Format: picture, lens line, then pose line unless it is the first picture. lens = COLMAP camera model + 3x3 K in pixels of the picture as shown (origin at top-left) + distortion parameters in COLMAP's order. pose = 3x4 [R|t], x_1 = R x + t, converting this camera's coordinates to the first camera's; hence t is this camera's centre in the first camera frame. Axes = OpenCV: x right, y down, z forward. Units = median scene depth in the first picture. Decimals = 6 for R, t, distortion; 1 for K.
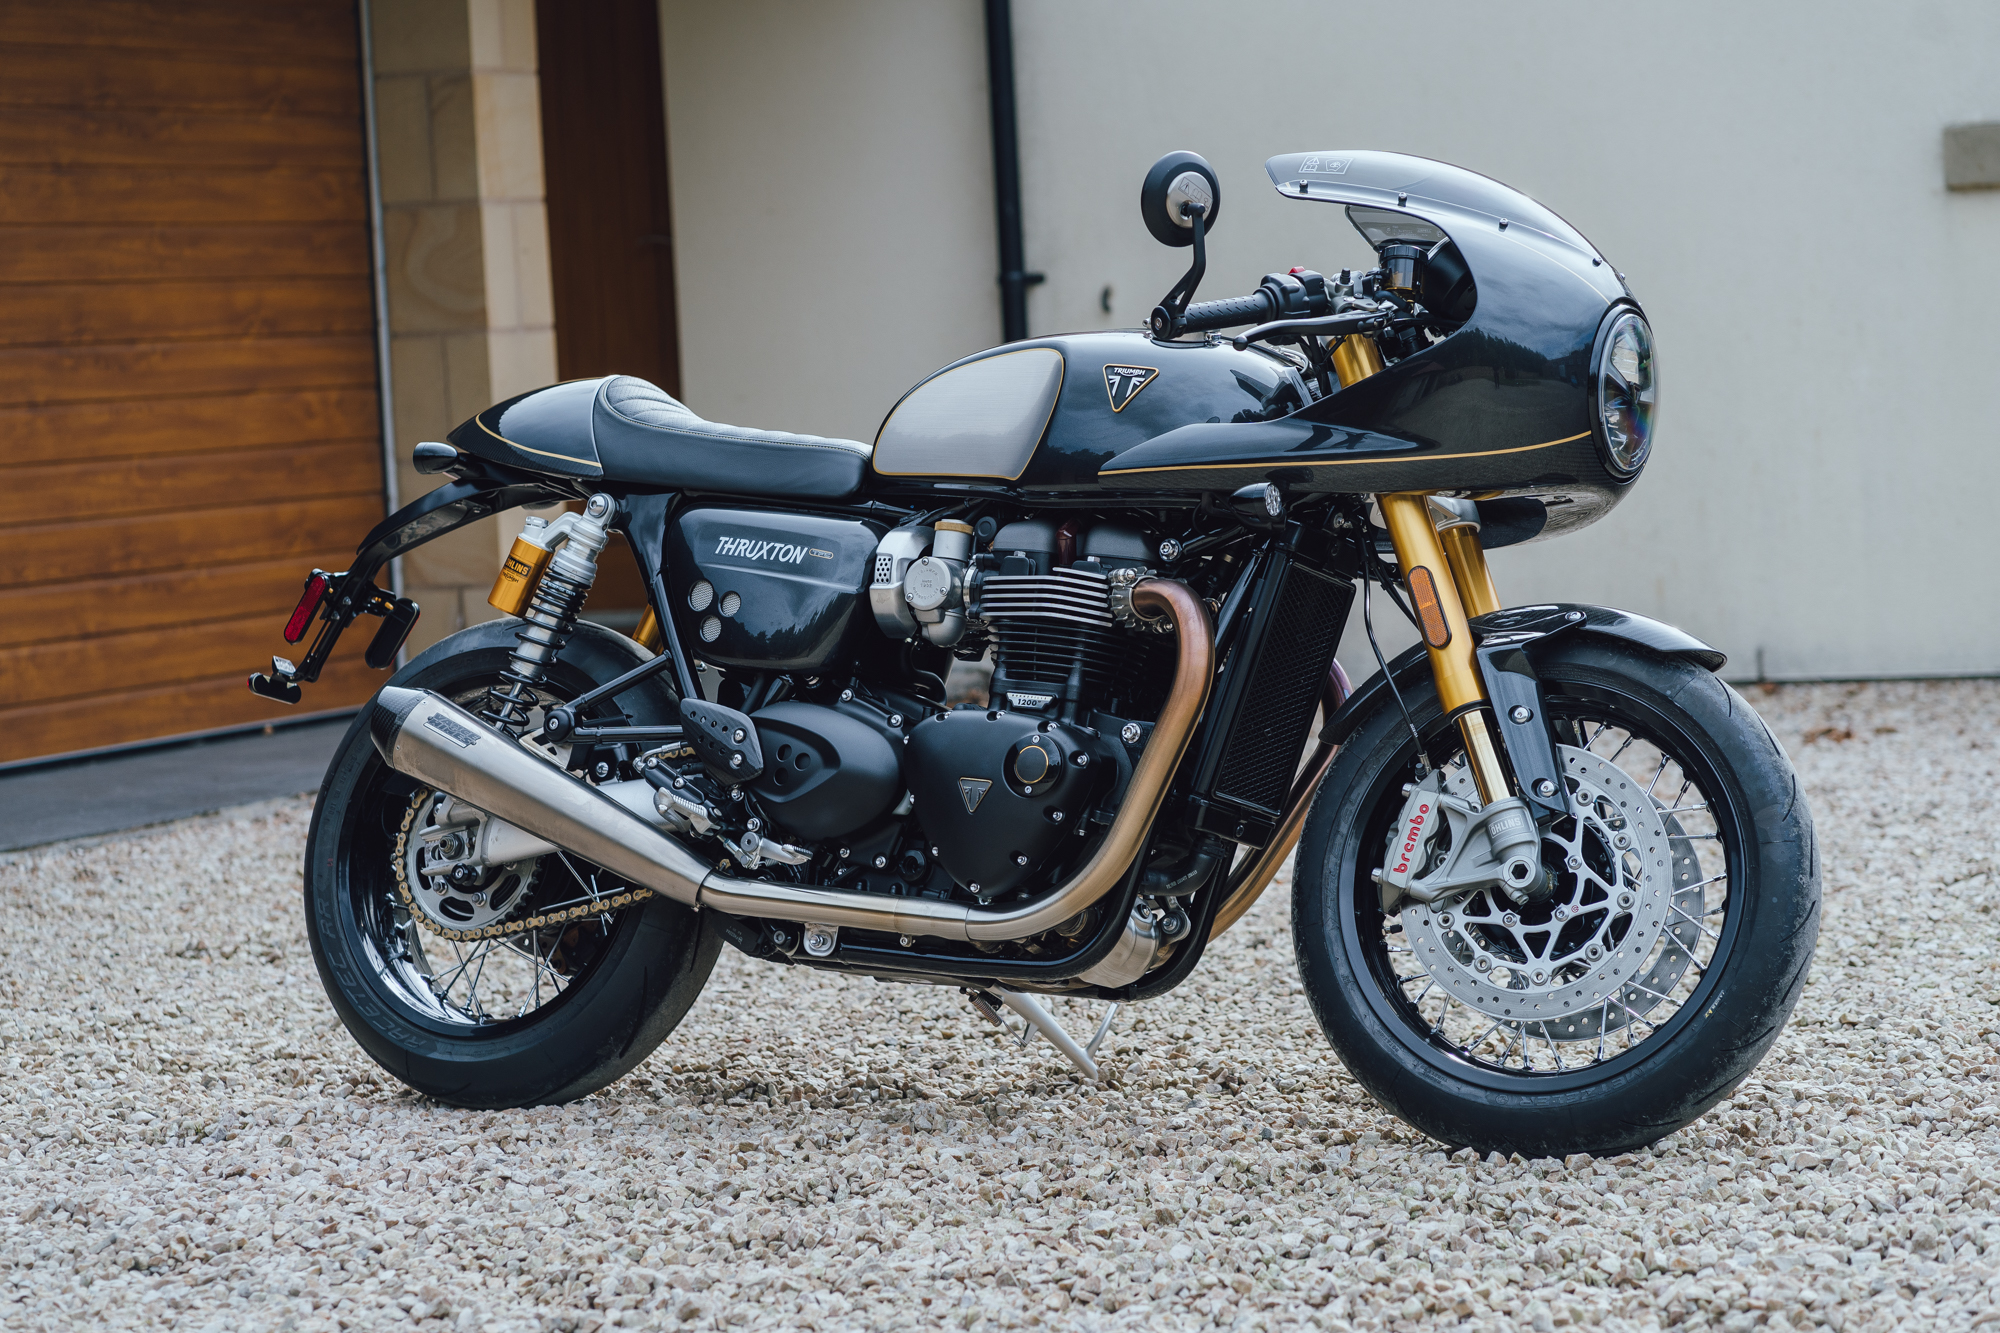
lens RADIAL K [[4922.2, 0, 992.6], [0, 4922.2, 621.9], [0, 0, 1]] dist [0.017233, 0.000000]
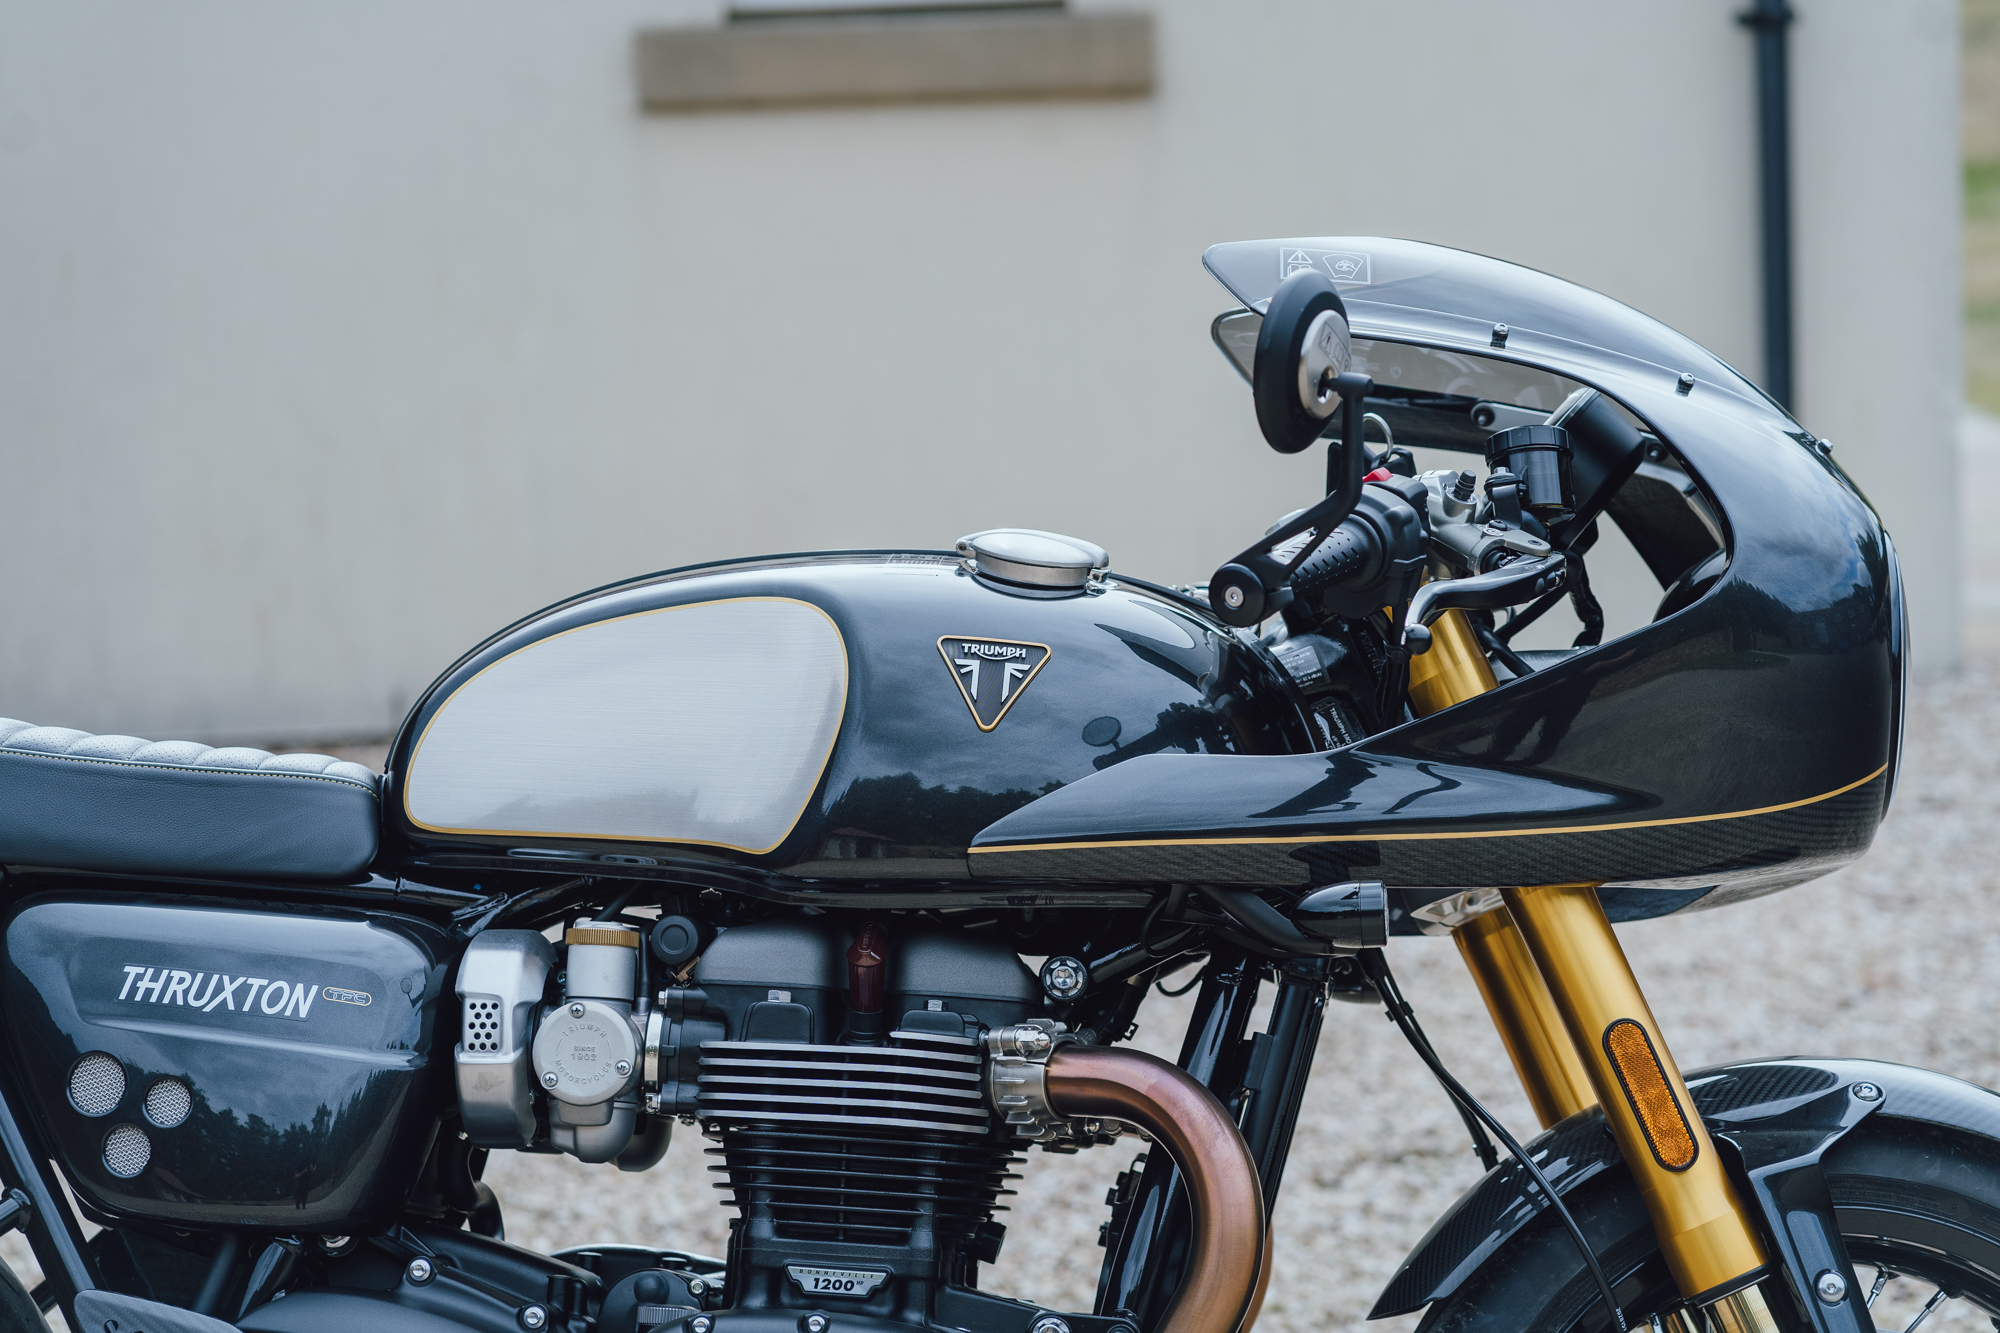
lens RADIAL K [[4922.2, 0, 987.4], [0, 4922.2, 655.8], [0, 0, 1]] dist [0.017233, 0.000000]
pose [[0.897885, -0.035760, 0.438775, -0.203056], [0.015156, 0.998615, 0.050373, -0.075731], [-0.439969, -0.038579, 0.897184, 0.510176]]
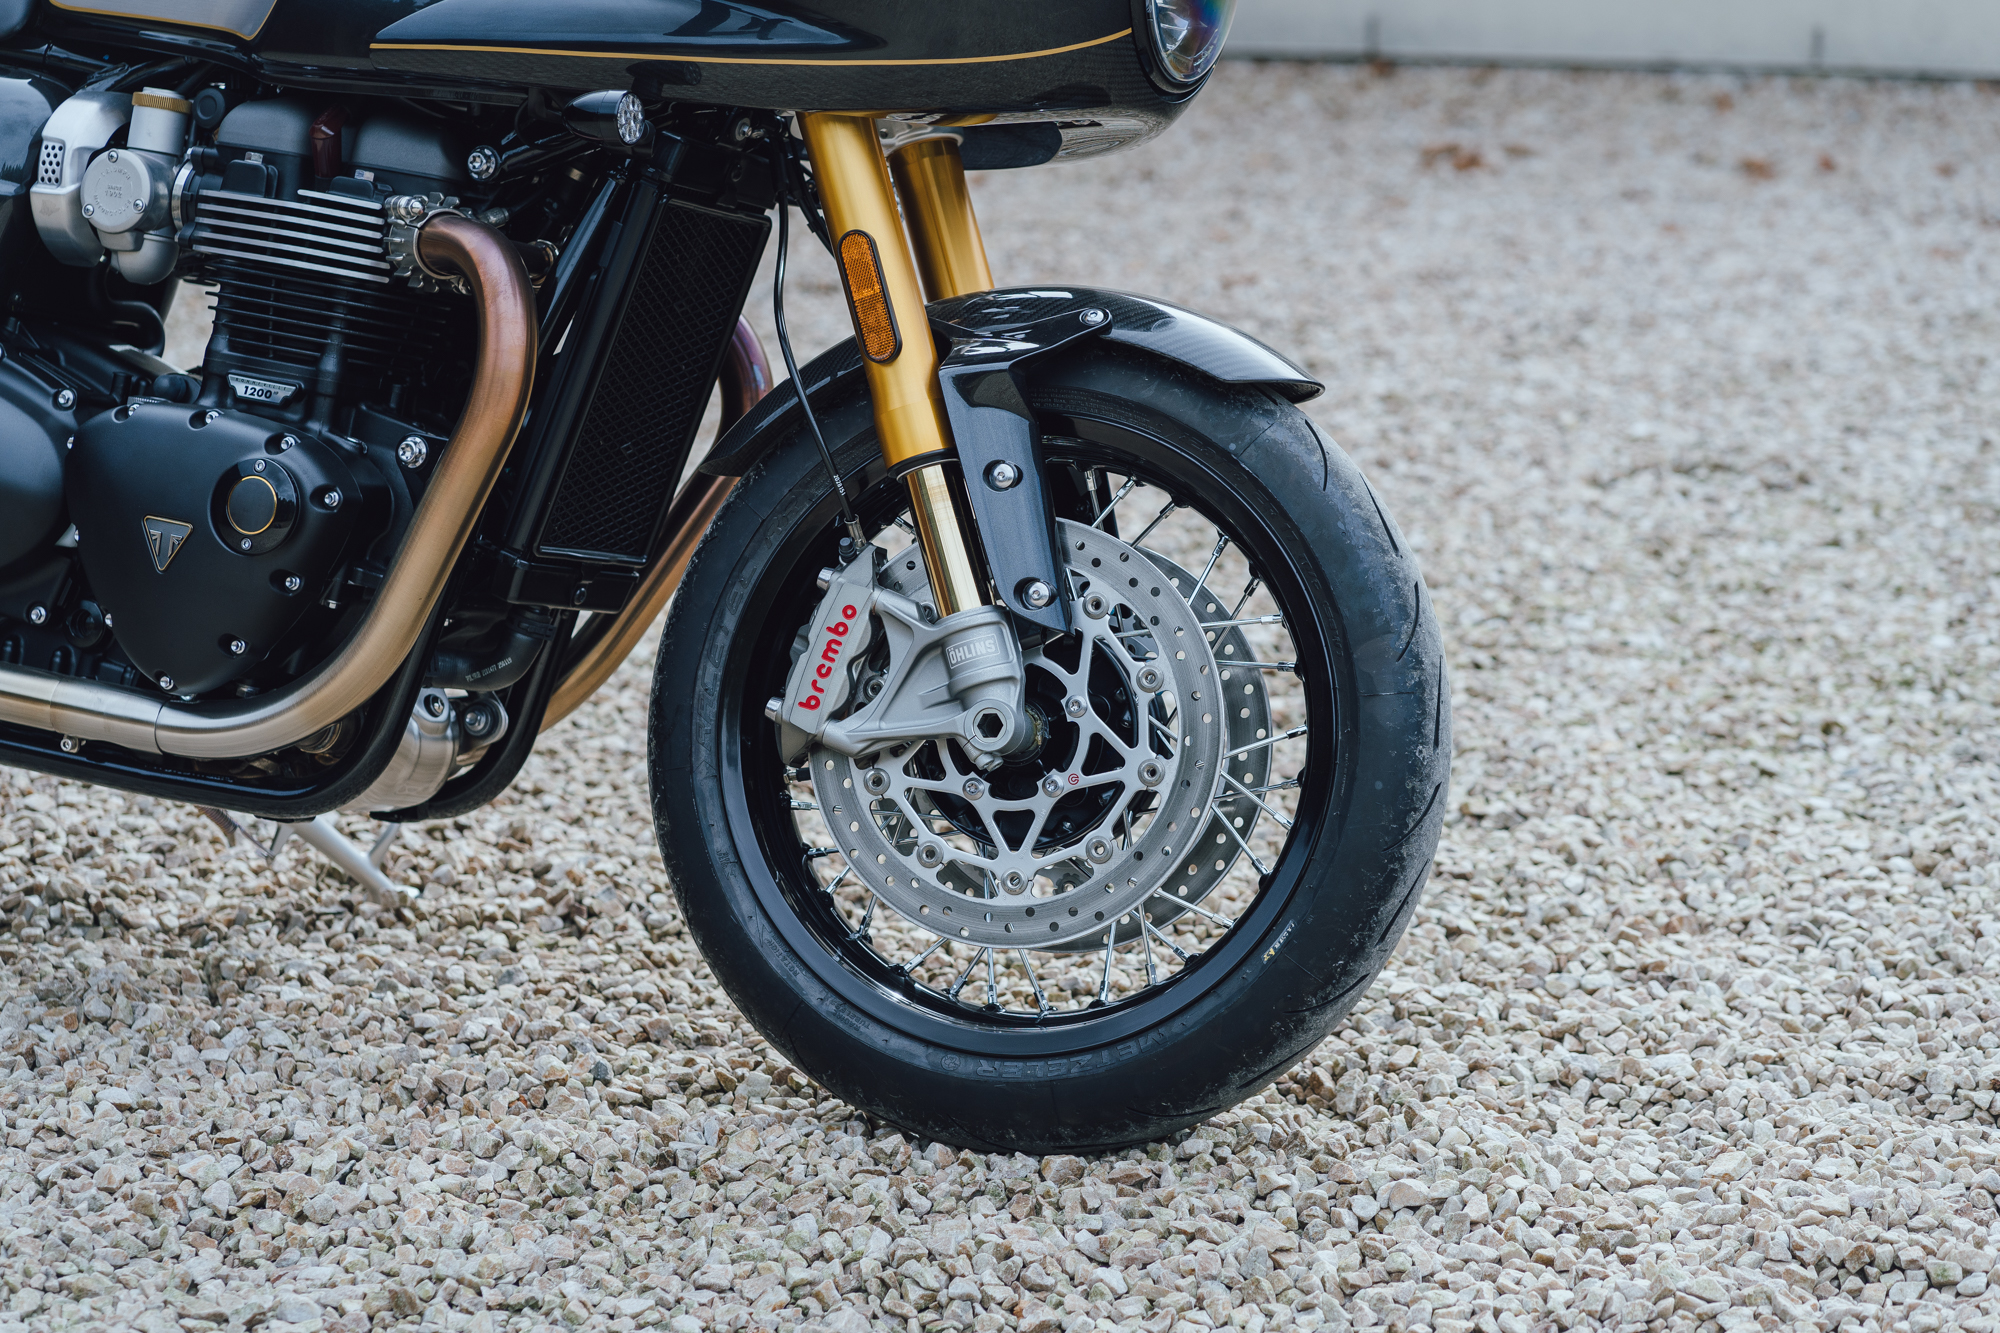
lens RADIAL K [[4922.2, 0, 992.9], [0, 4922.2, 649.3], [0, 0, 1]] dist [0.017233, 0.000000]
pose [[0.996189, 0.022365, 0.084303, 0.048674], [-0.037044, 0.983547, 0.176816, -0.067516], [-0.078962, -0.179265, 0.980627, 0.340052]]
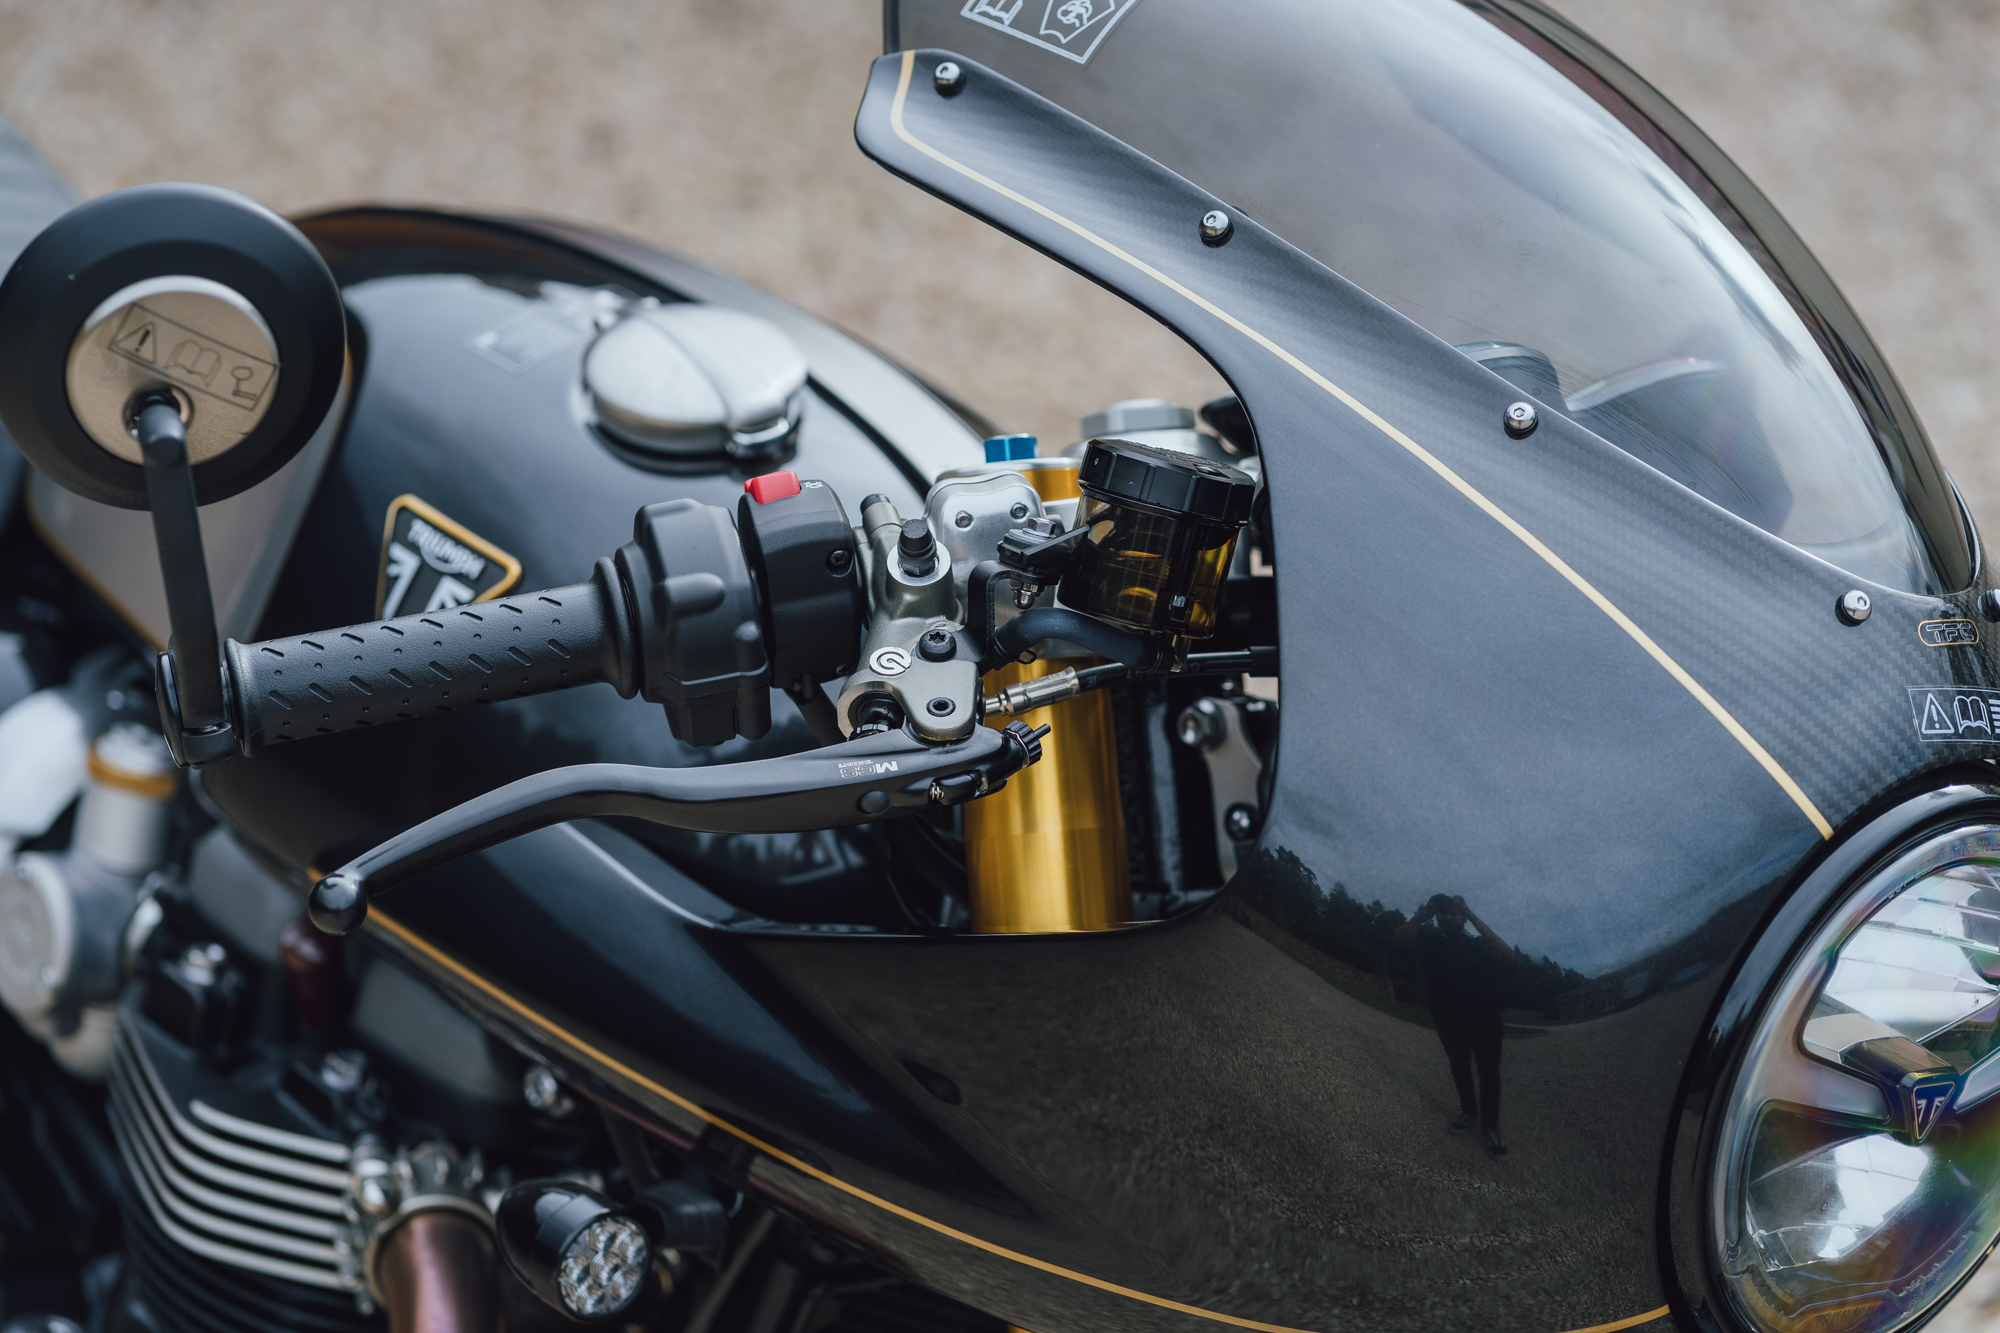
lens RADIAL K [[4922.2, 0, 1002.2], [0, 4922.2, 664.7], [0, 0, 1]] dist [0.017233, 0.000000]
pose [[0.946648, 0.160594, -0.279405, 0.146982], [-0.046930, 0.926446, 0.373491, -0.159465], [0.318834, -0.340452, 0.884555, 0.716819]]
